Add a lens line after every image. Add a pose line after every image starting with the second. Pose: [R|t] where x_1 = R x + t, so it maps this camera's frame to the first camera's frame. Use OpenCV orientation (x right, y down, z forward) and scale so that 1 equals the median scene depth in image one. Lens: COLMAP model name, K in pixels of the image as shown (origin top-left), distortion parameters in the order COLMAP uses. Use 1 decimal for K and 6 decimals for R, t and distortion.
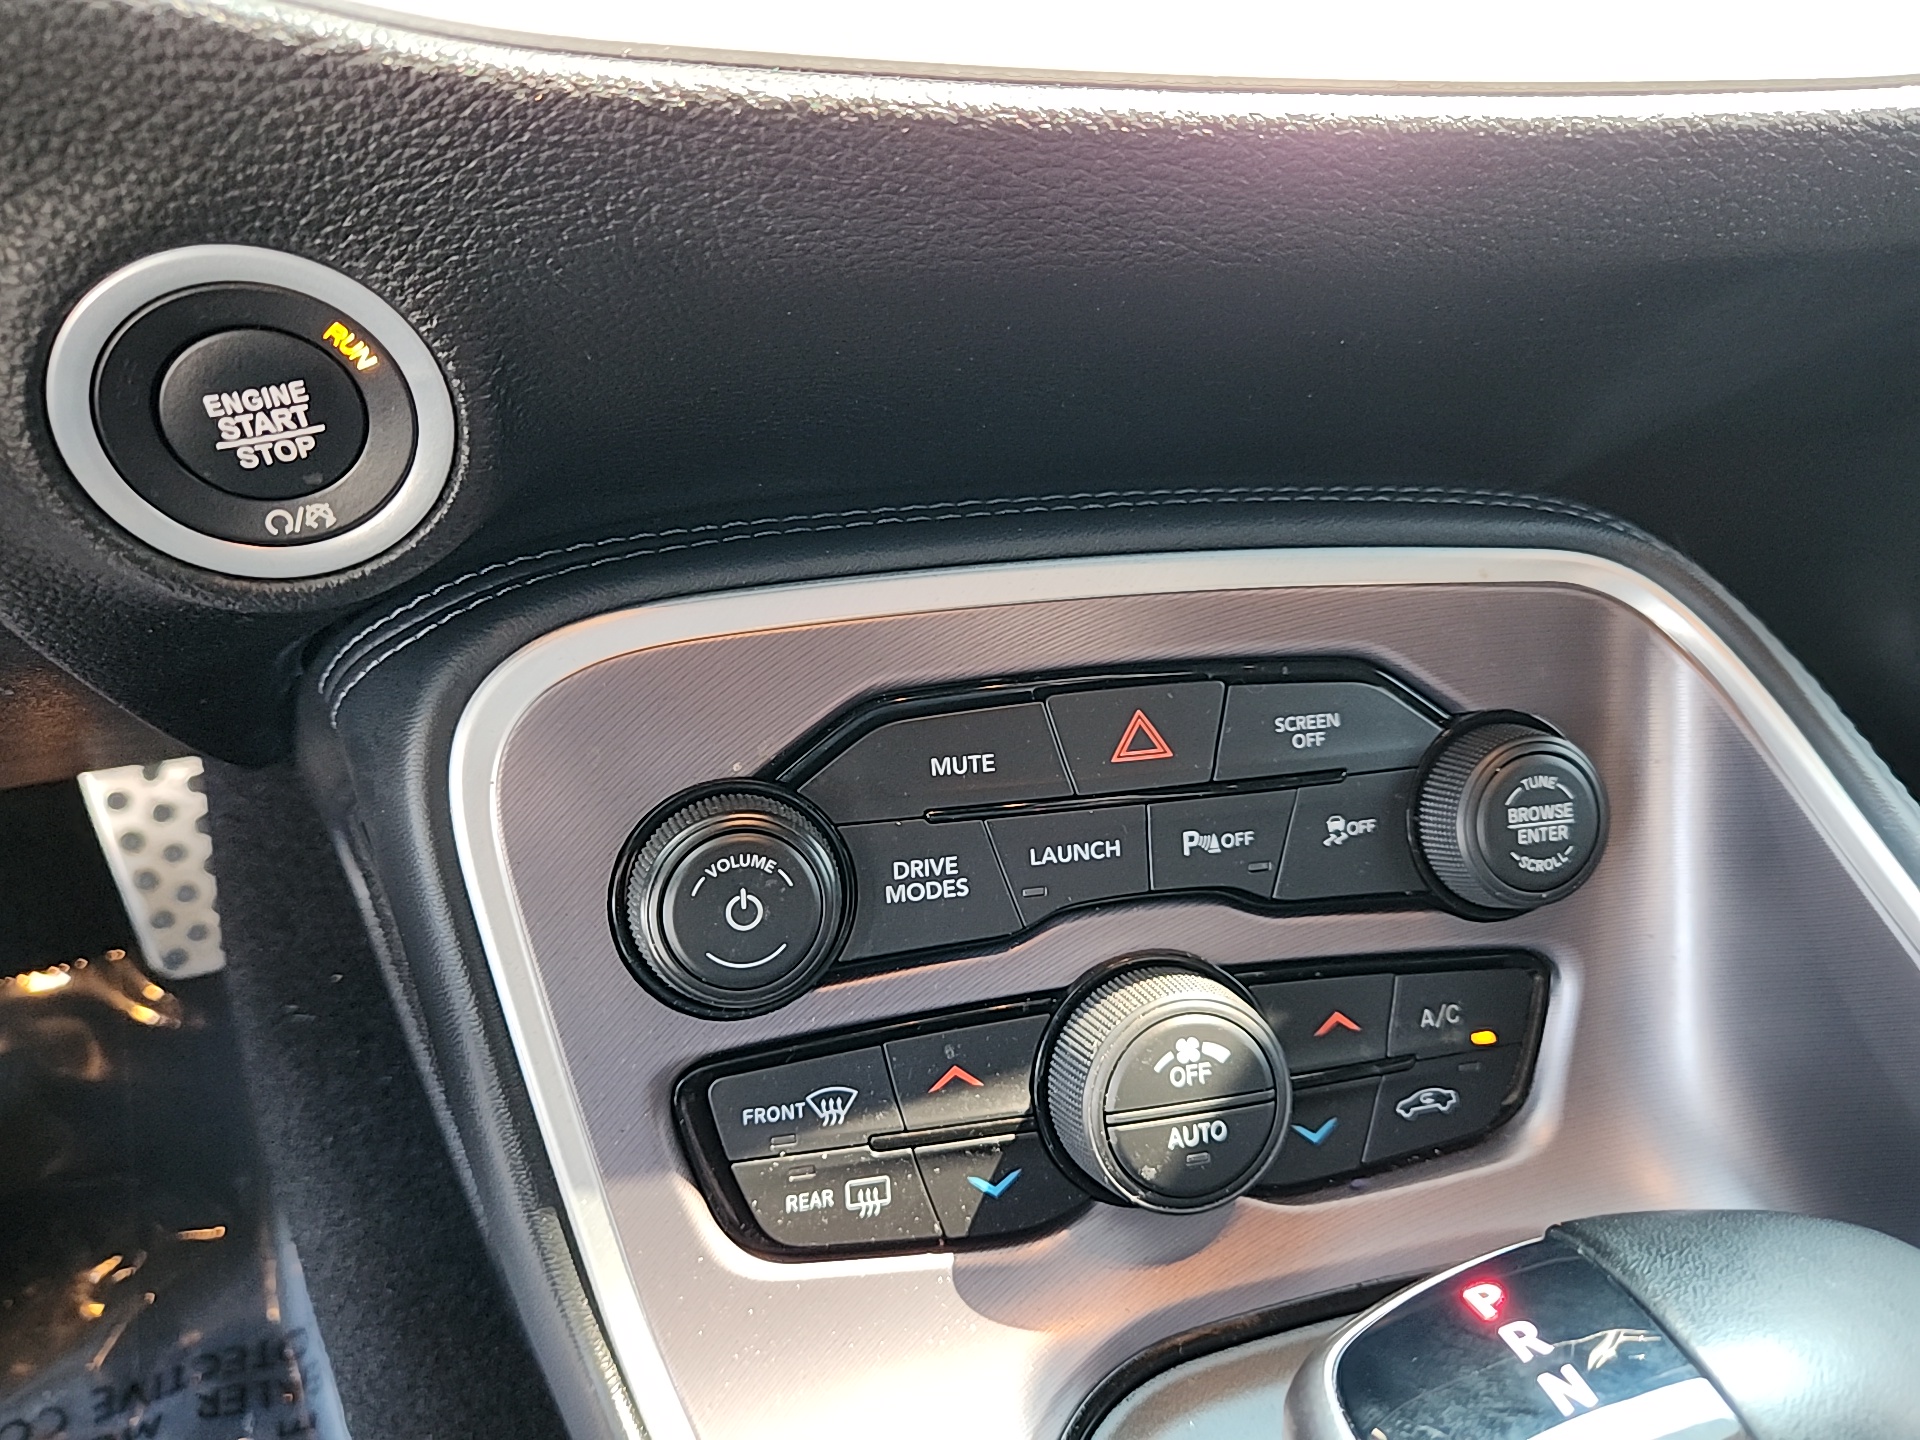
lens RADIAL K [[1565.5, 0, 987.8], [0, 1565.5, 711.0], [0, 0, 1]] dist [0.056133, -0.081902]
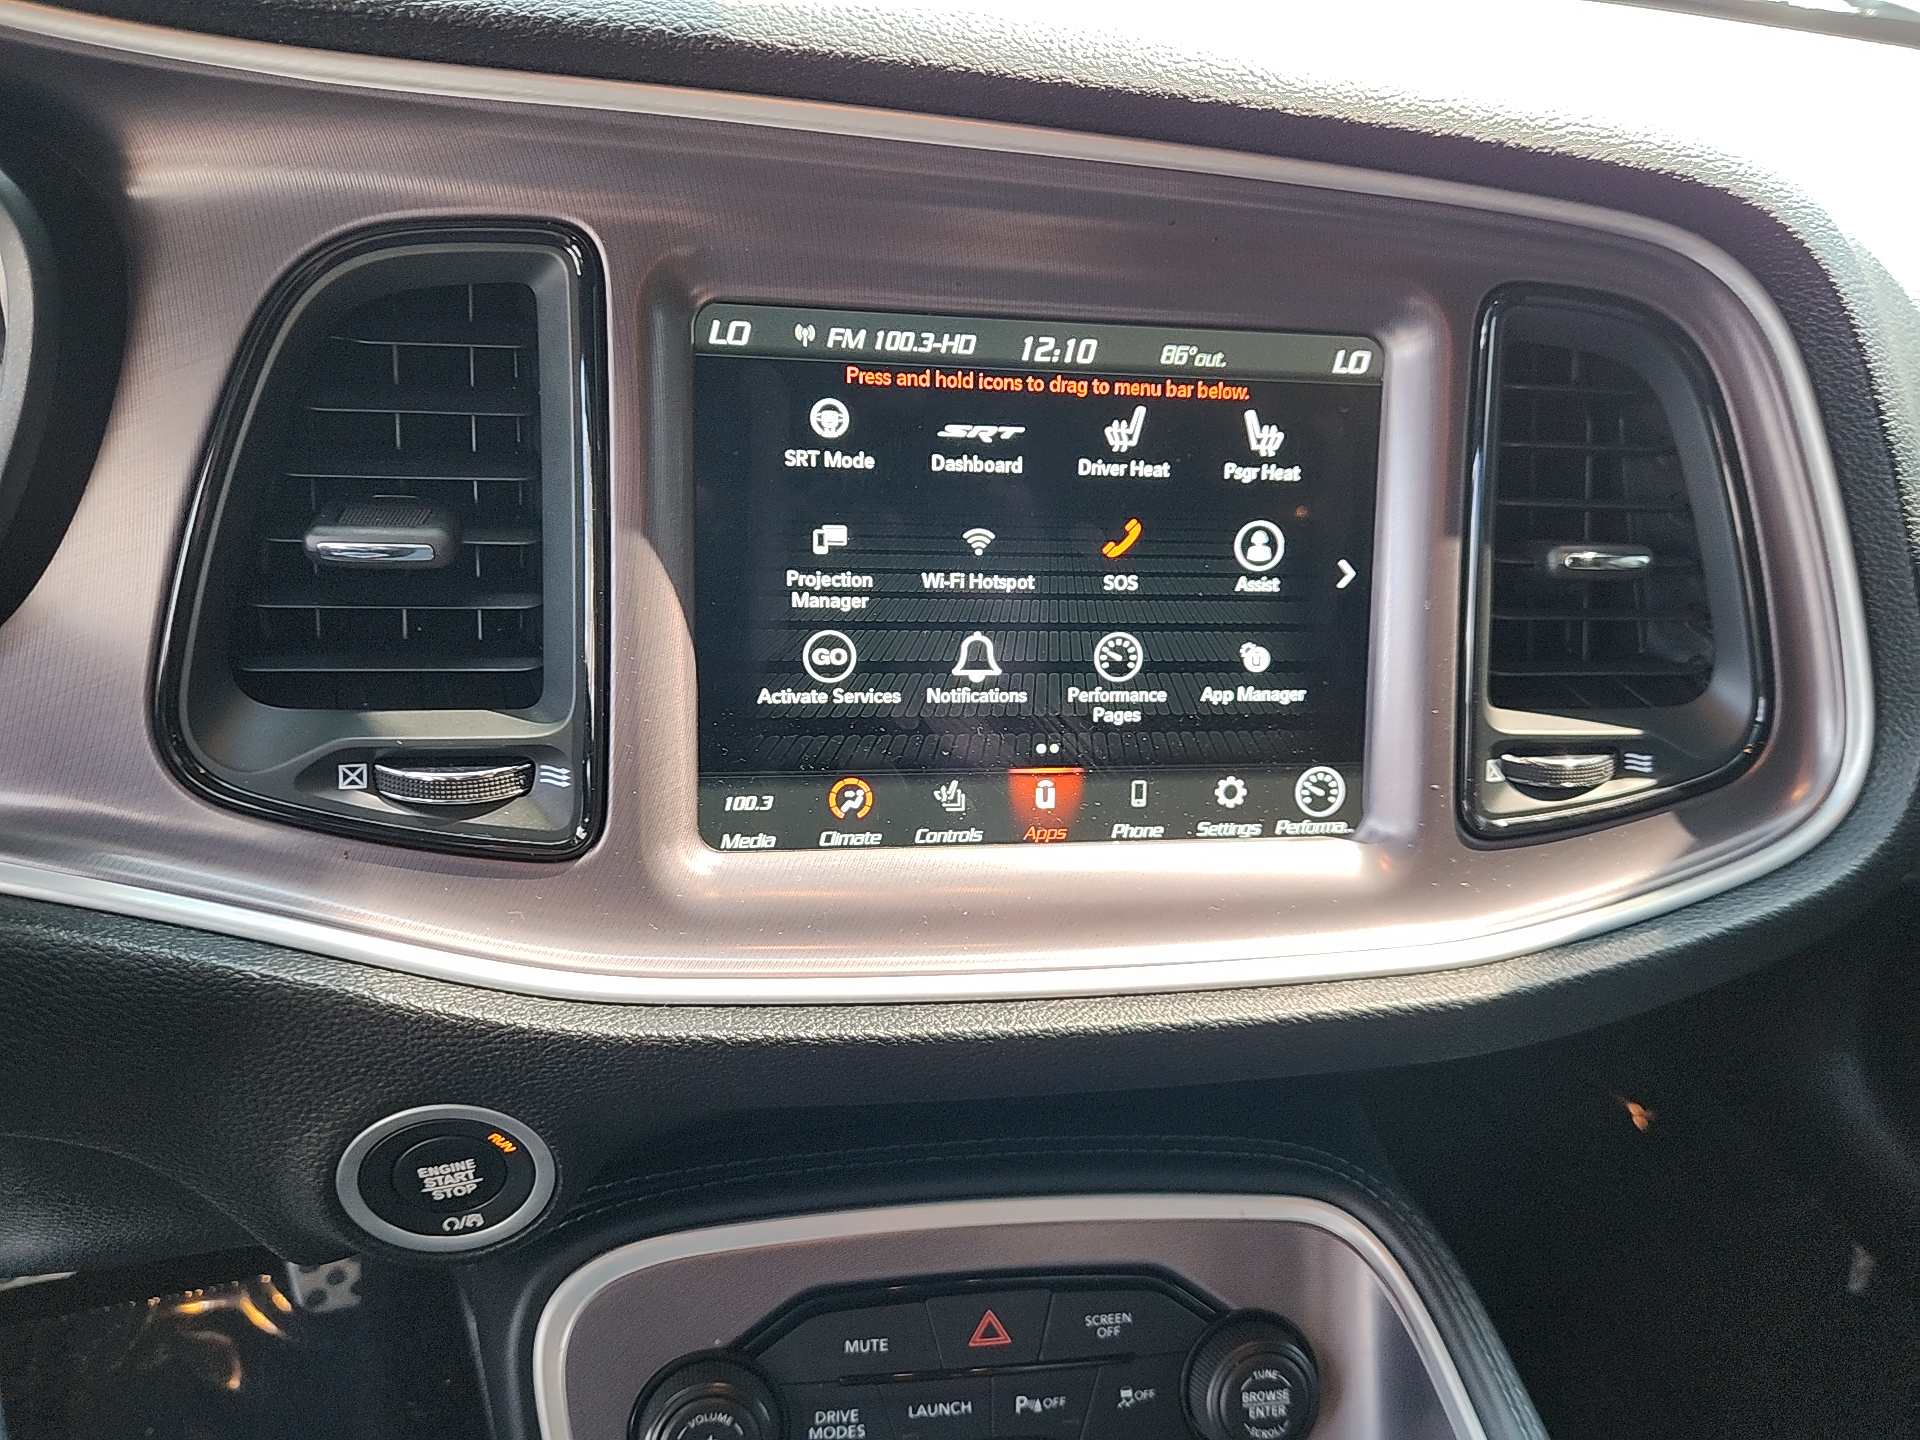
lens RADIAL K [[1541.8, 0, 1002.6], [0, 1541.8, 728.2], [0, 0, 1]] dist [0.064723, -0.090959]
pose [[0.996518, 0.048057, -0.068137, 0.186315], [-0.057558, 0.987734, -0.145152, -0.340584], [0.060326, 0.148568, 0.987060, -0.557549]]
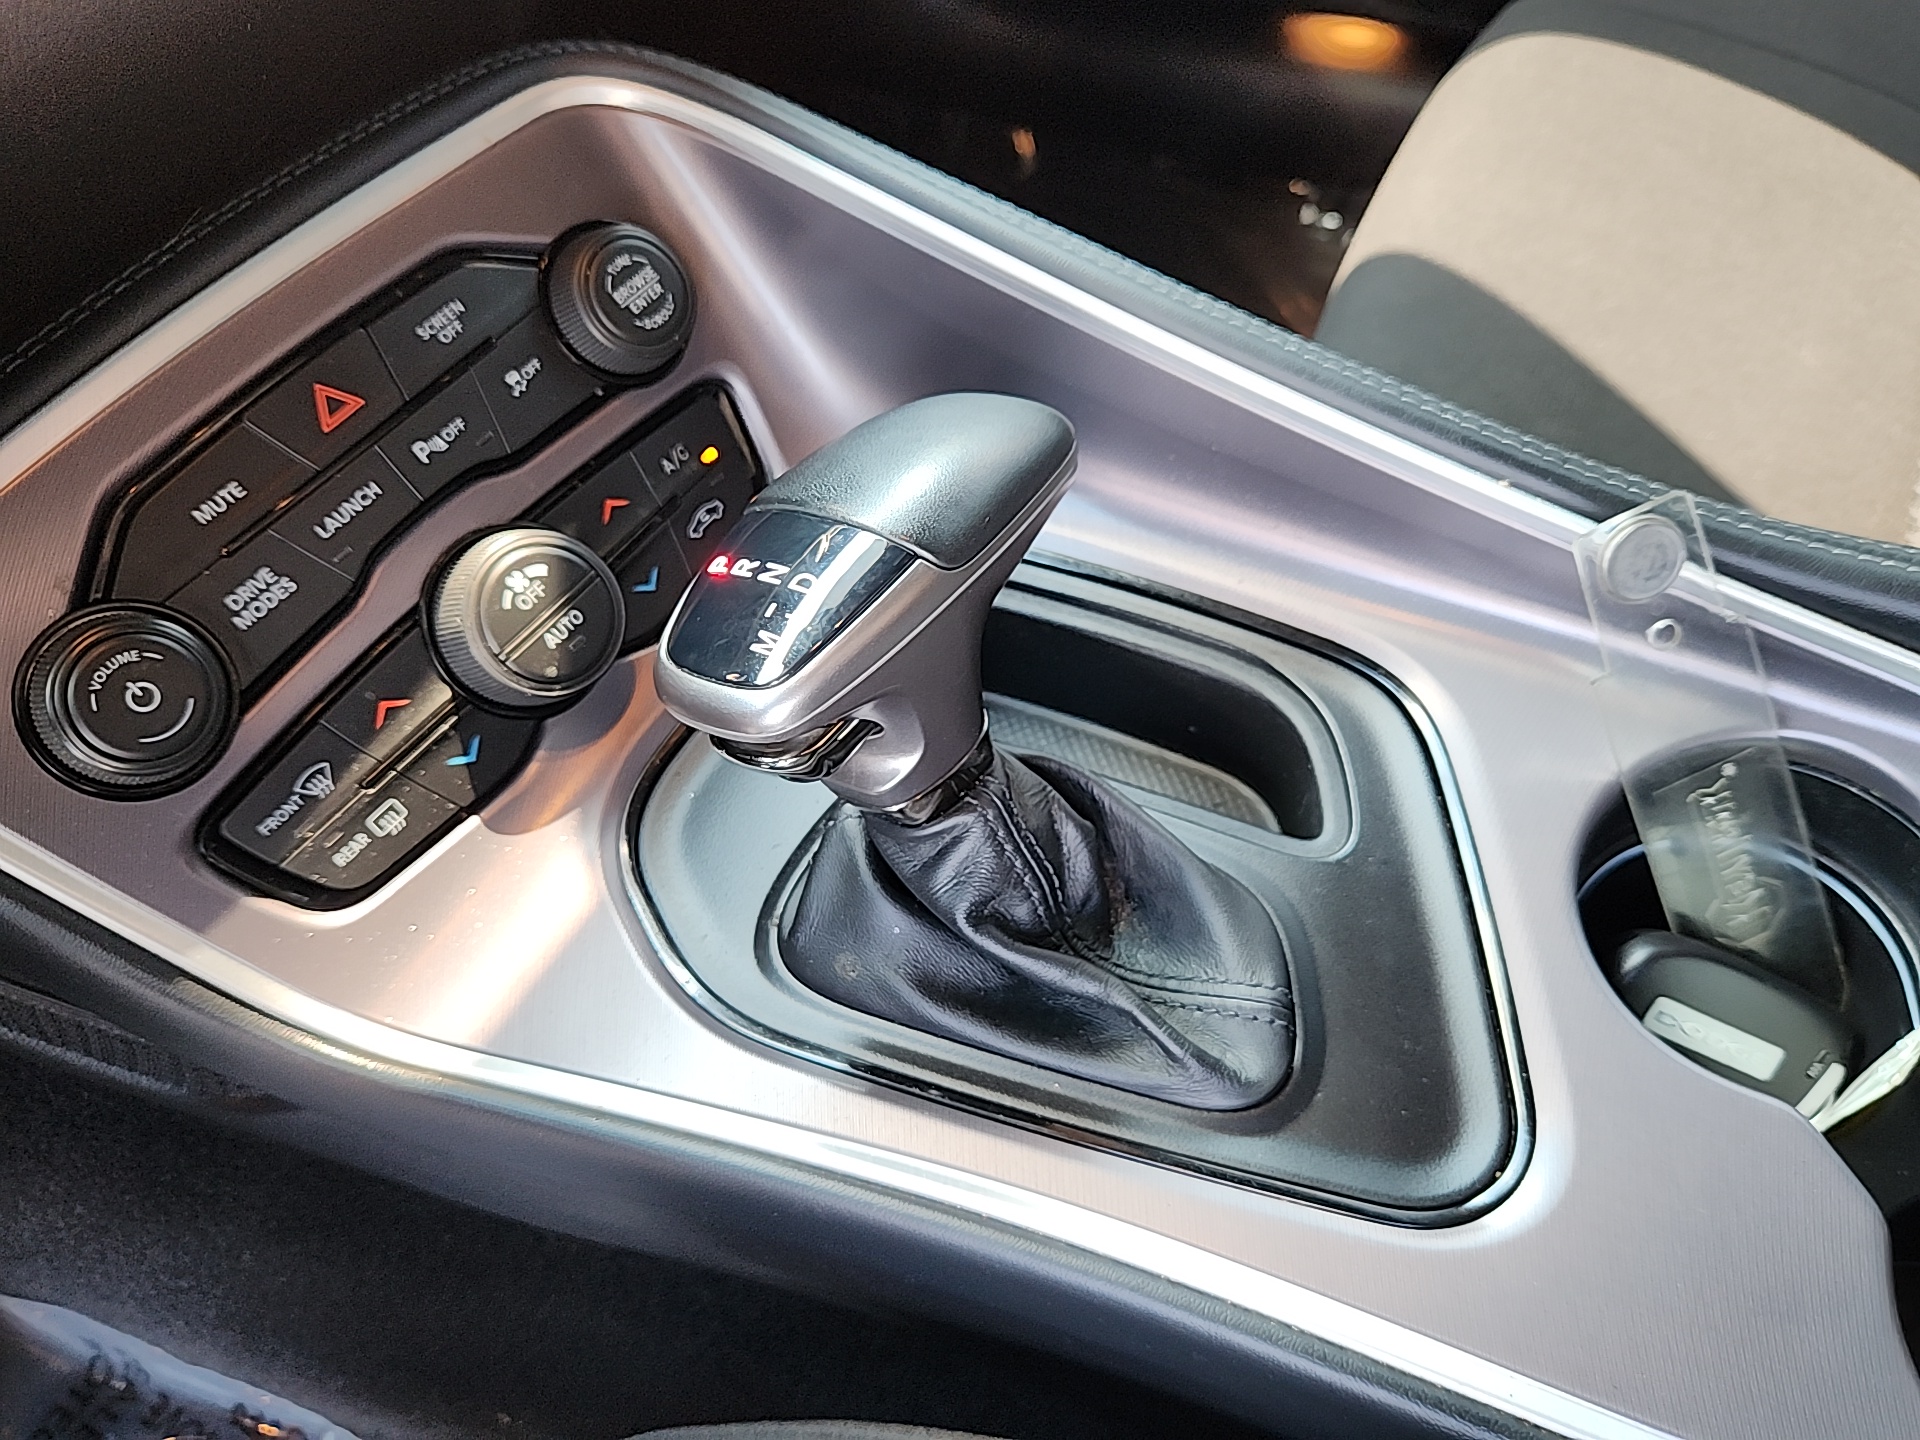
lens RADIAL K [[1541.8, 0, 1002.6], [0, 1541.8, 728.2], [0, 0, 1]] dist [0.064723, -0.090959]
pose [[0.743278, -0.616291, 0.260238, 0.013177], [0.527643, 0.779206, 0.338276, 0.081809], [-0.411255, -0.114120, 0.904348, -0.365608]]
